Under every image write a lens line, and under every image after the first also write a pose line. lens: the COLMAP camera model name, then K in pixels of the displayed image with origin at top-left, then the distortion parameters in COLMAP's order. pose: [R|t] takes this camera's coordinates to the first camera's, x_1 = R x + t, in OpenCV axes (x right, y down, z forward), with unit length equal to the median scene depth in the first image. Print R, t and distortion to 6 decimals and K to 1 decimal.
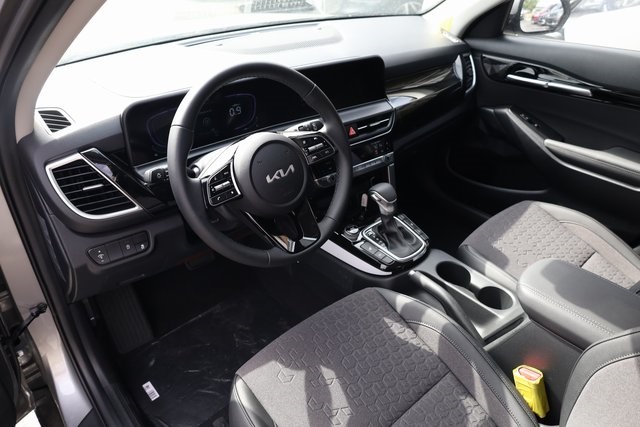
lens RADIAL K [[430.1, 0, 320.0], [0, 430.1, 213.5], [0, 0, 1]] dist [0.042721, 0.001095]
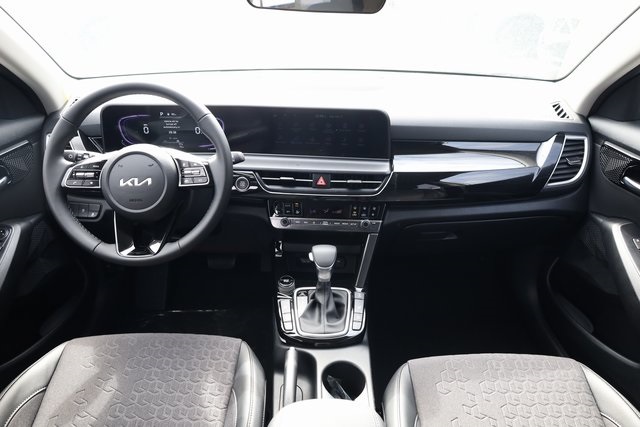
lens RADIAL K [[430.1, 0, 320.0], [0, 430.1, 213.5], [0, 0, 1]] dist [0.042721, 0.001095]
pose [[0.760208, 0.294689, -0.579001, 0.620642], [-0.356065, 0.934426, 0.008087, -0.130663], [0.543417, 0.200014, 0.815287, 0.257454]]
